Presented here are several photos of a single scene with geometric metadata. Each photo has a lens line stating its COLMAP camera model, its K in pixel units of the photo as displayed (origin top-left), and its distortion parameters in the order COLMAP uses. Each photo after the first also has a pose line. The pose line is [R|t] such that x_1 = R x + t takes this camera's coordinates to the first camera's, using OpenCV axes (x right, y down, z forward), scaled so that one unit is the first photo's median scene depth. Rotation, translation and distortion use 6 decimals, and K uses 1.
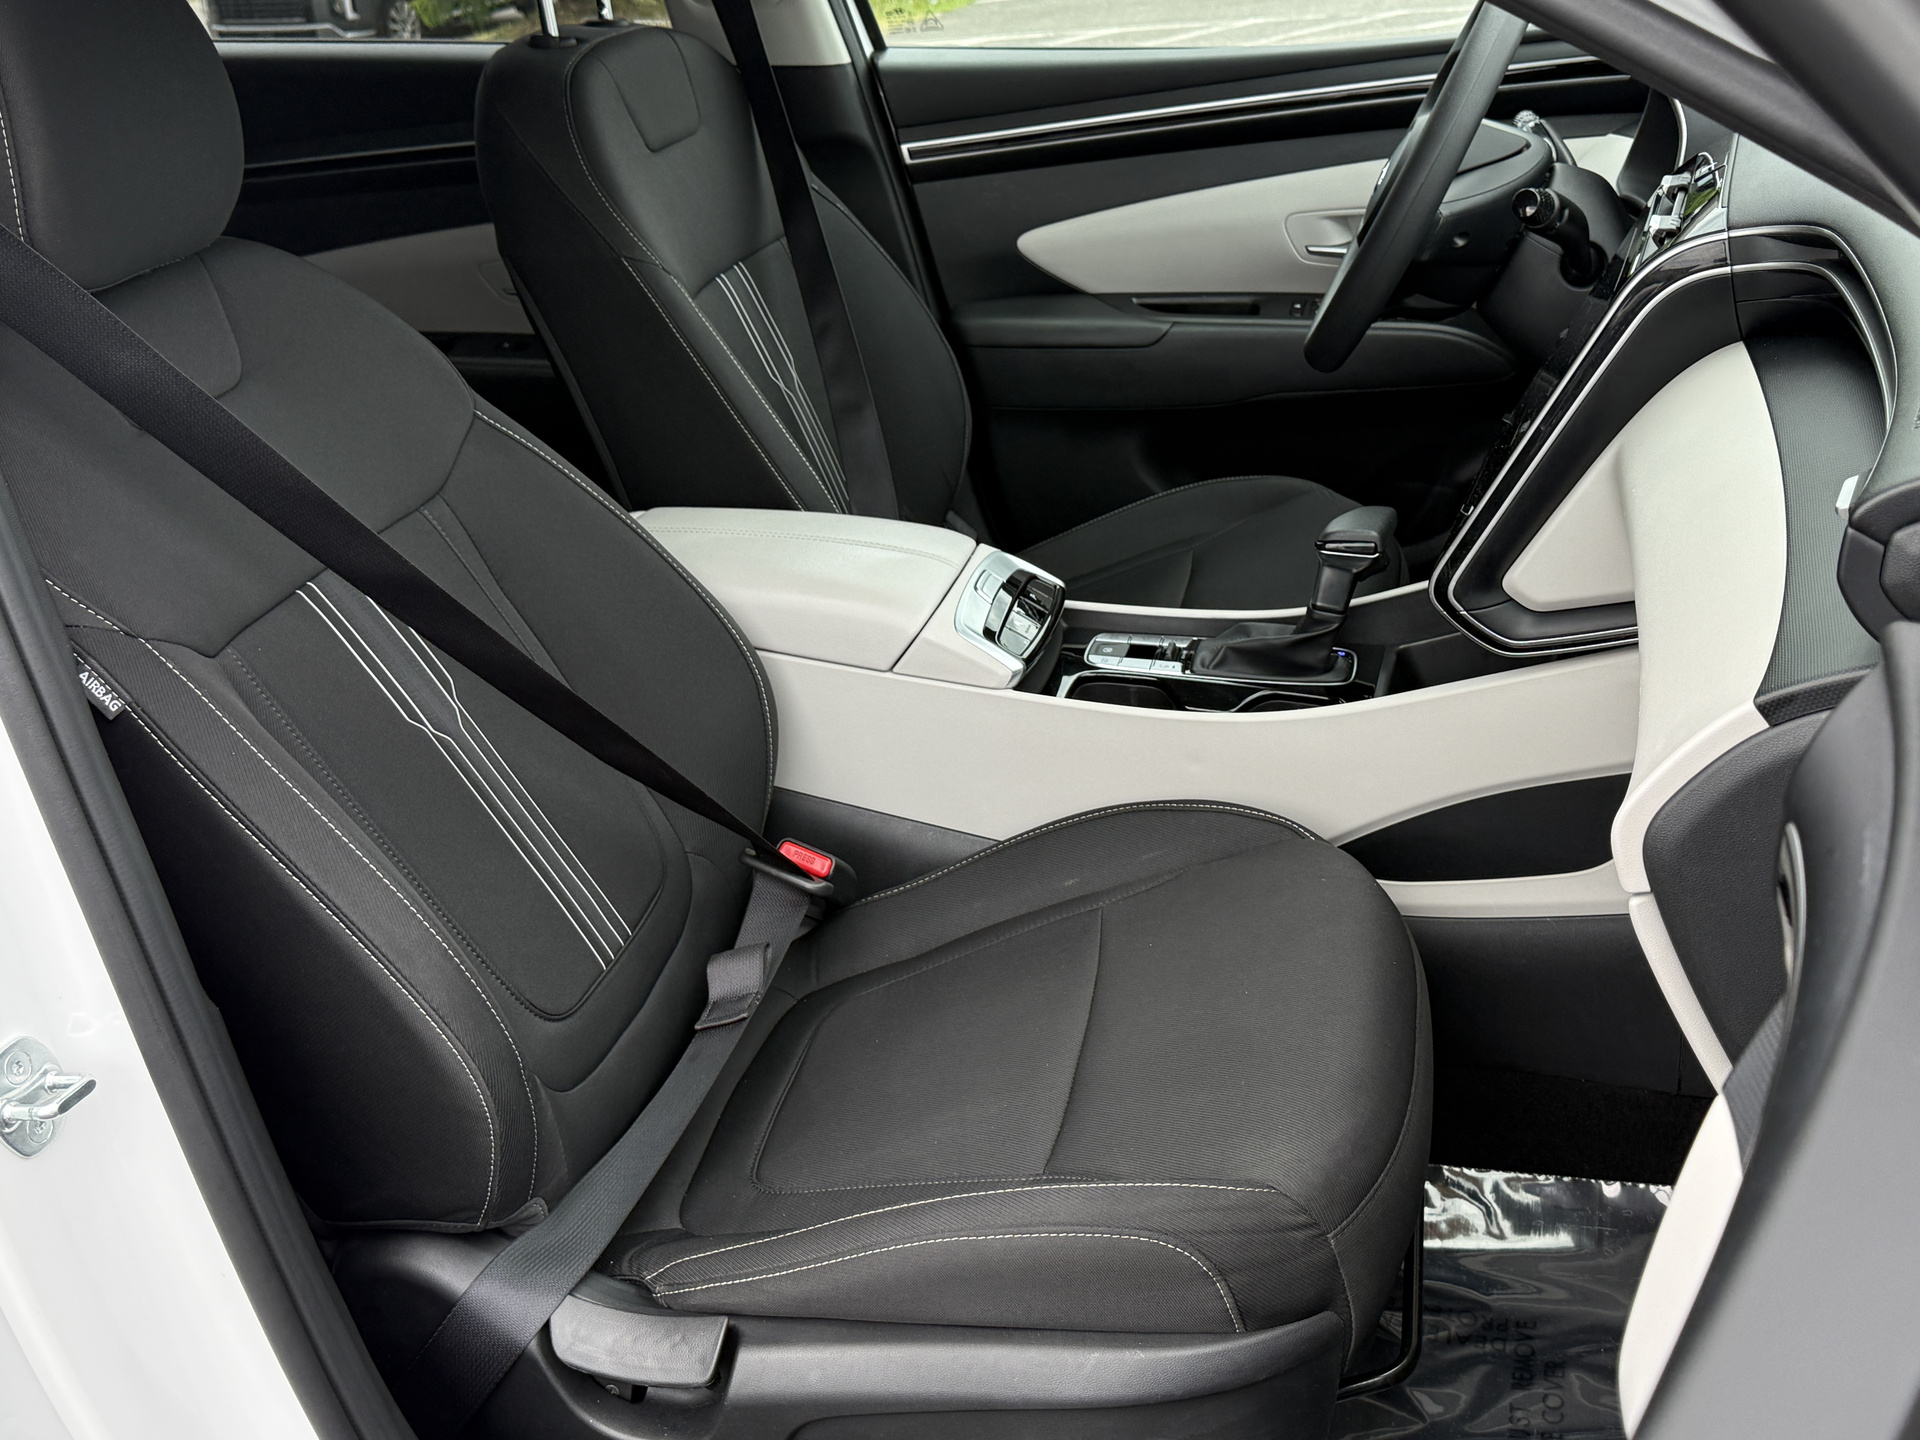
lens RADIAL K [[2045.8, 0, 975.4], [0, 2045.8, 736.8], [0, 0, 1]] dist [0.109027, 0.000000]
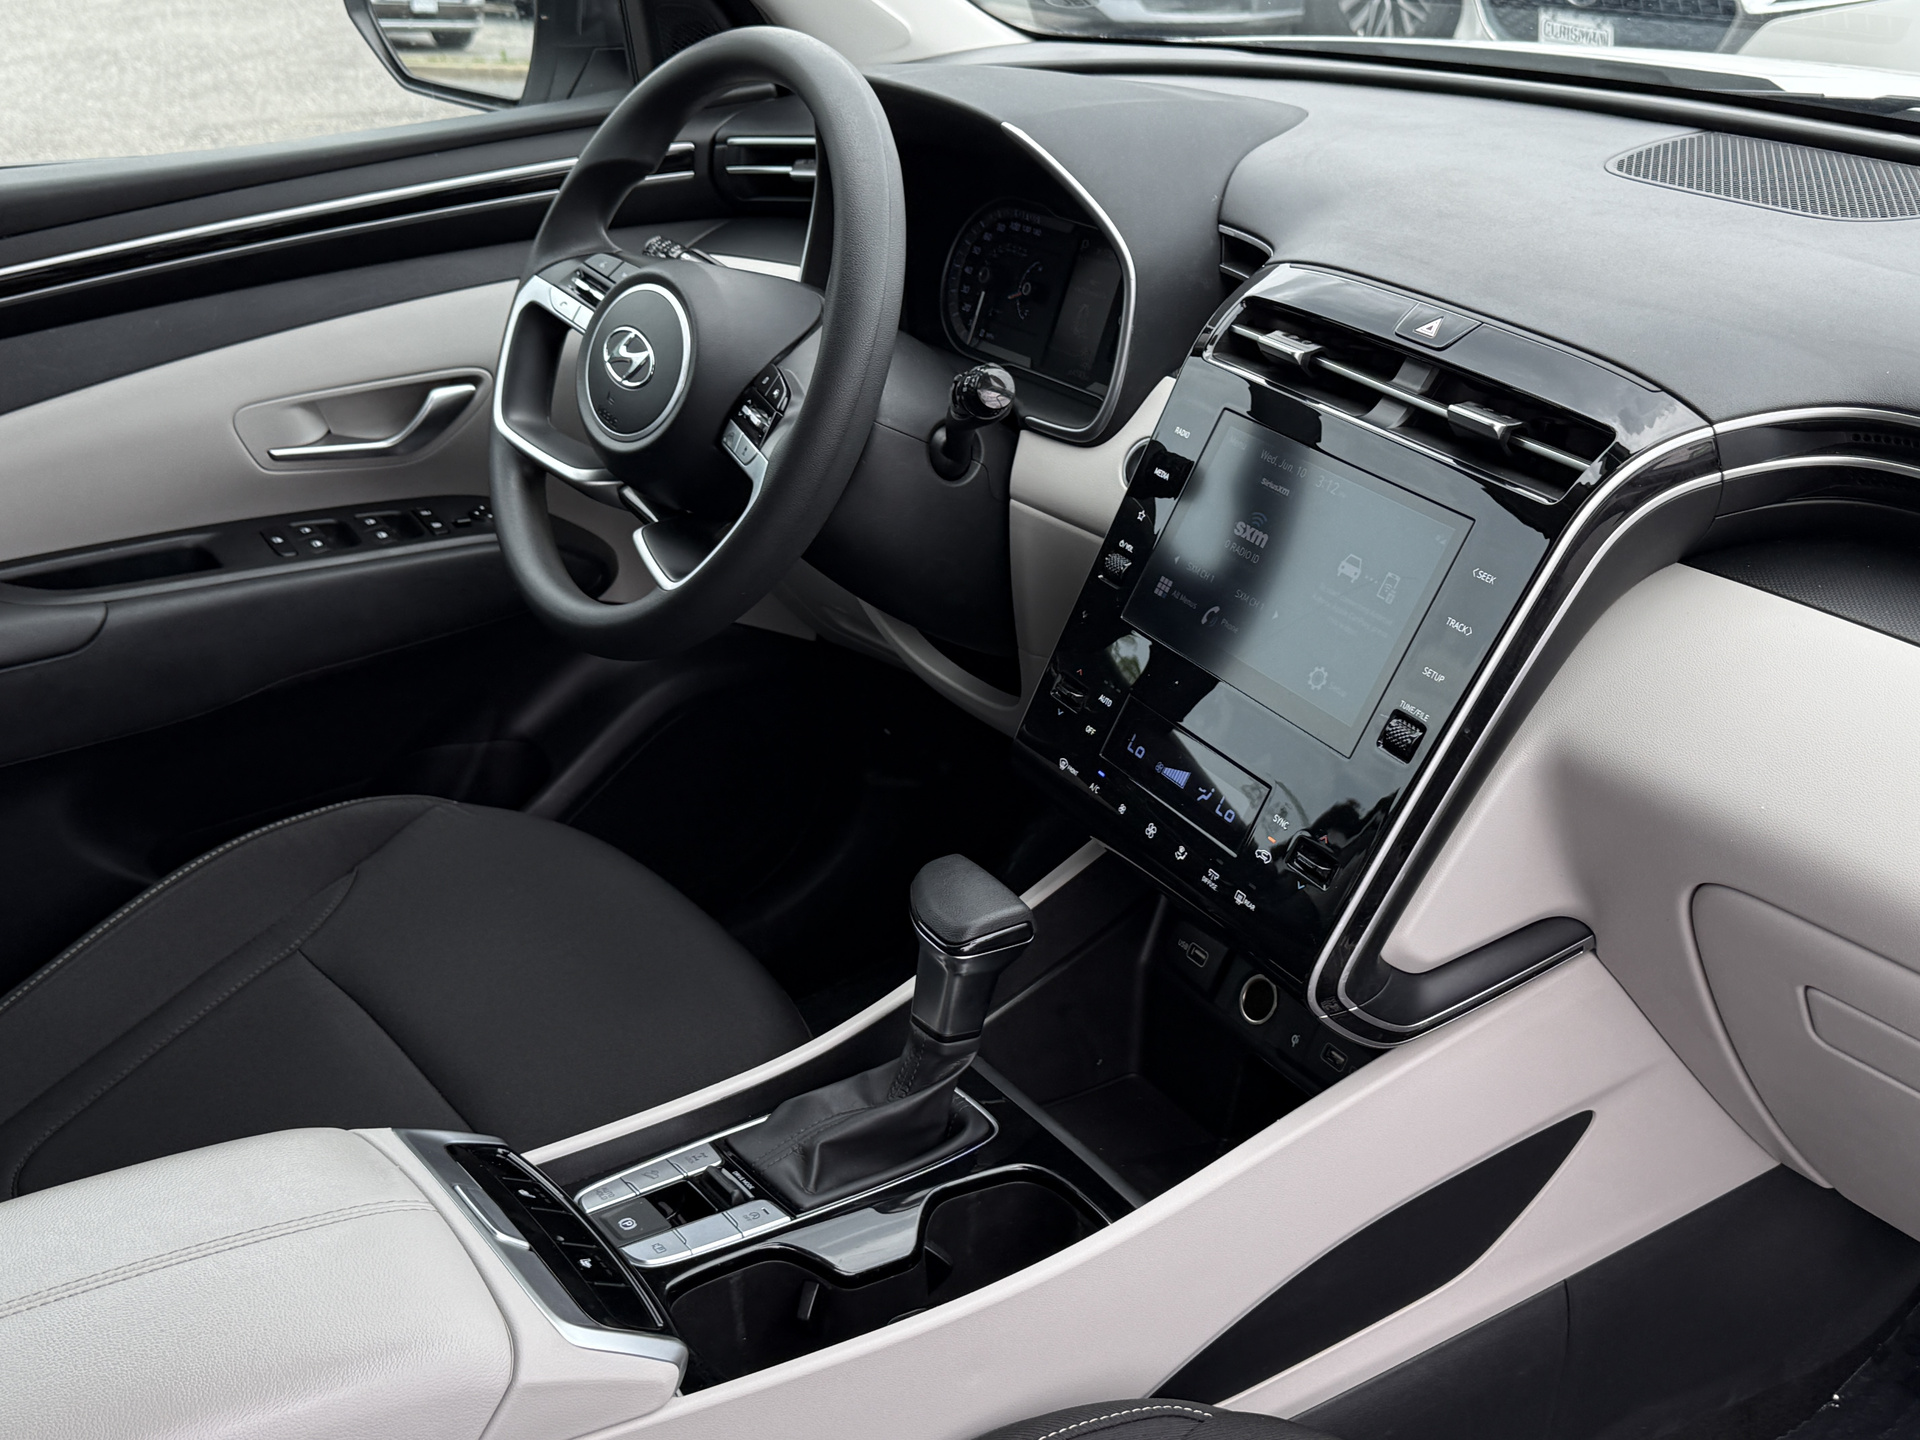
lens RADIAL K [[2214.3, 0, 957.9], [0, 2214.3, 703.4], [0, 0, 1]] dist [0.140282, 0.000000]
pose [[0.665730, -0.248357, 0.703649, -0.288140], [0.273544, 0.958566, 0.079528, -0.213165], [-0.694245, 0.139535, 0.706083, 0.484463]]
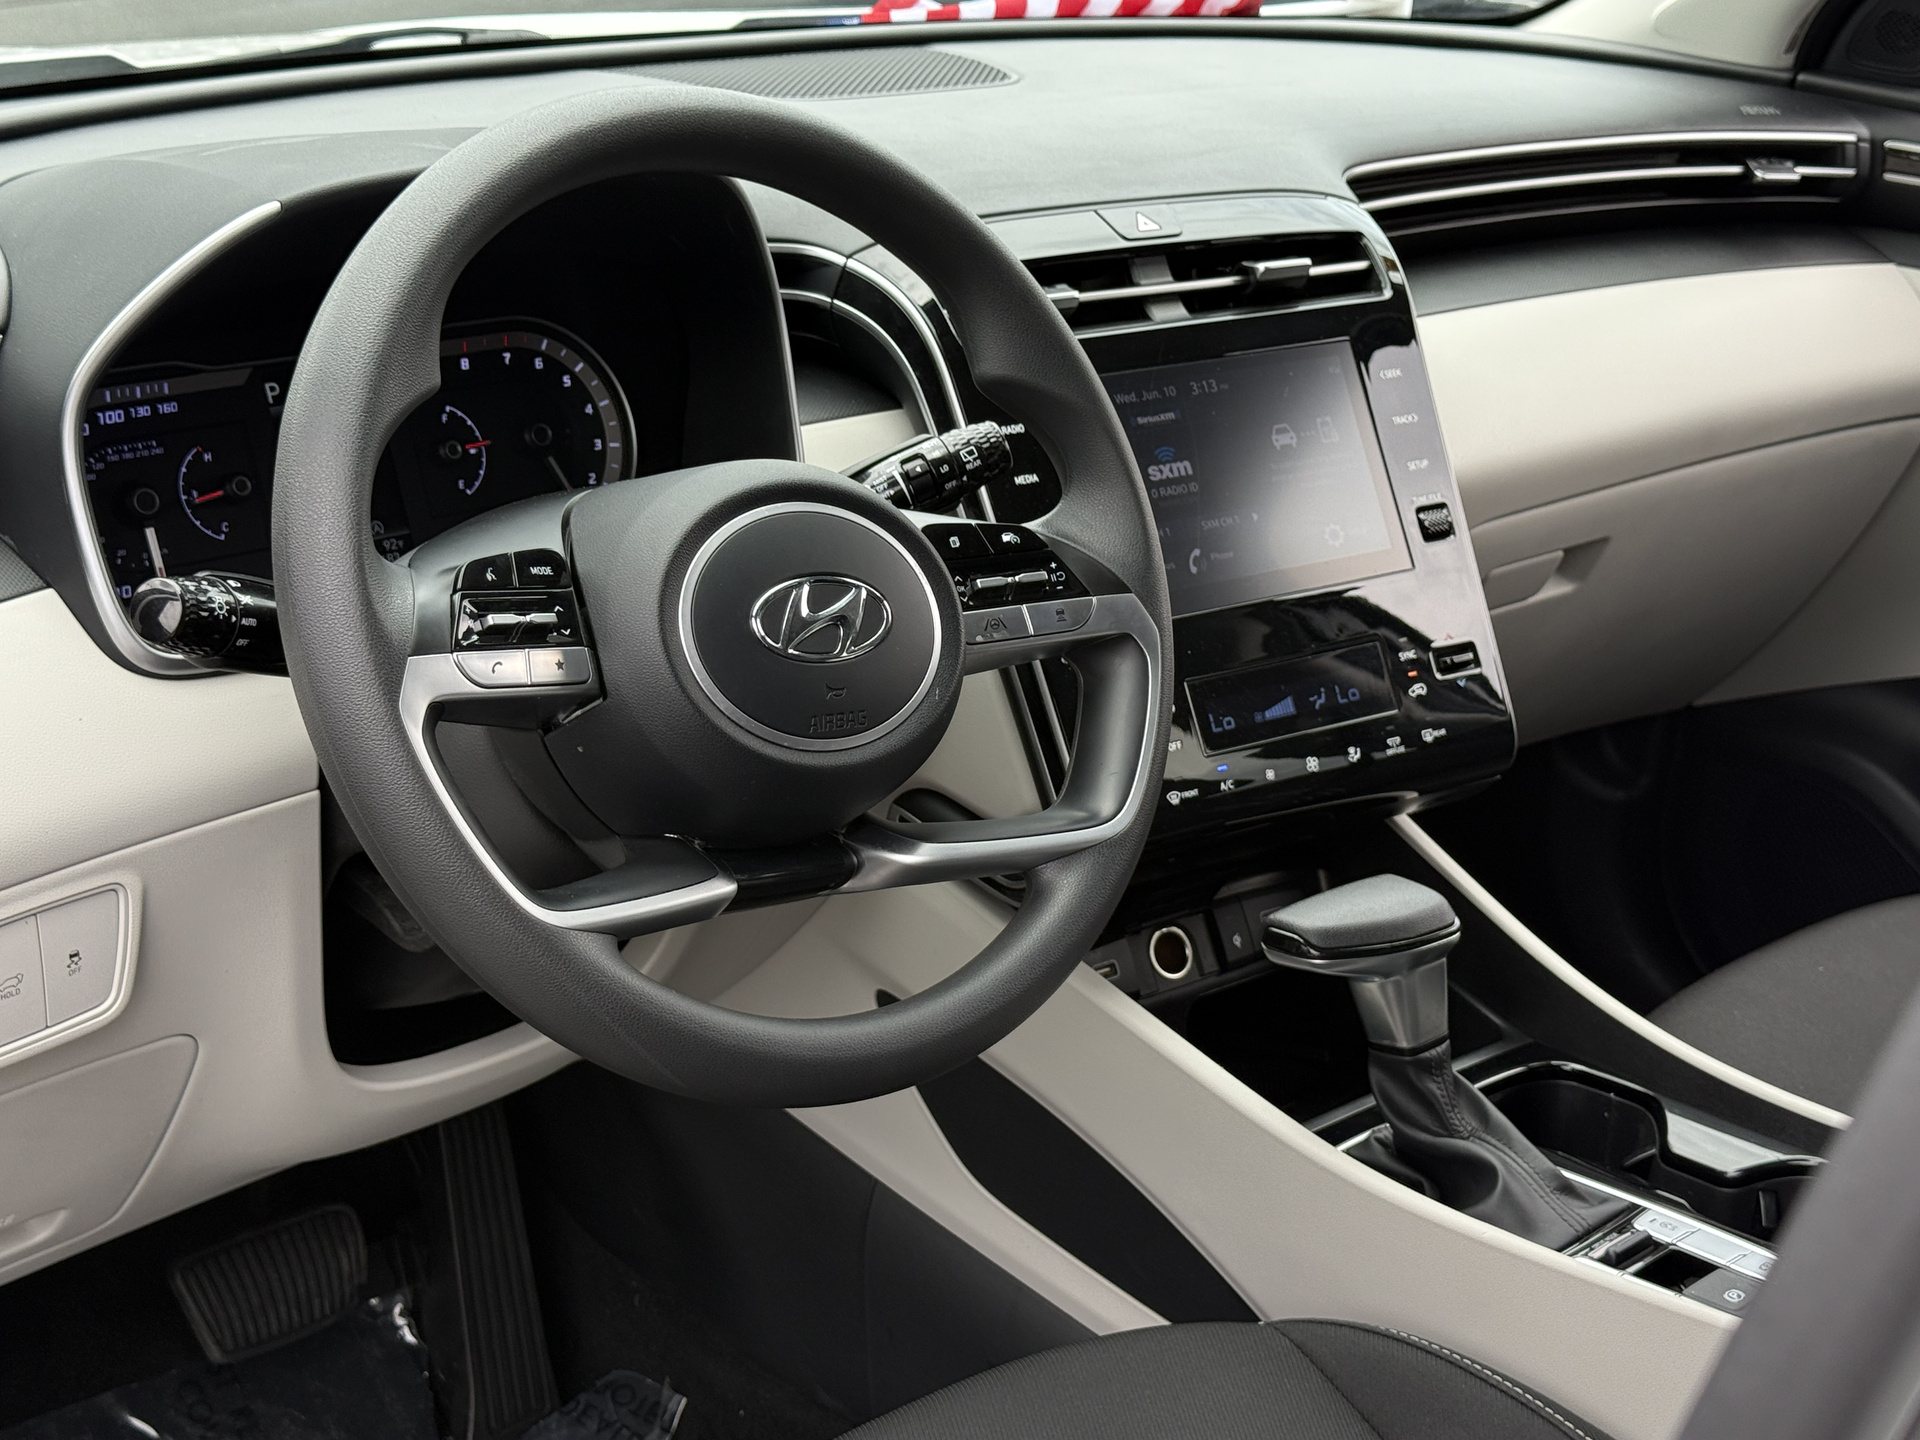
lens RADIAL K [[2797.9, 0, 965.8], [0, 2797.9, 716.7], [0, 0, 1]] dist [0.126966, 0.000000]
pose [[-0.827078, -0.153914, 0.540604, -0.140948], [0.255289, 0.753998, 0.605240, -0.642236], [-0.500769, 0.638591, -0.584322, 1.452637]]
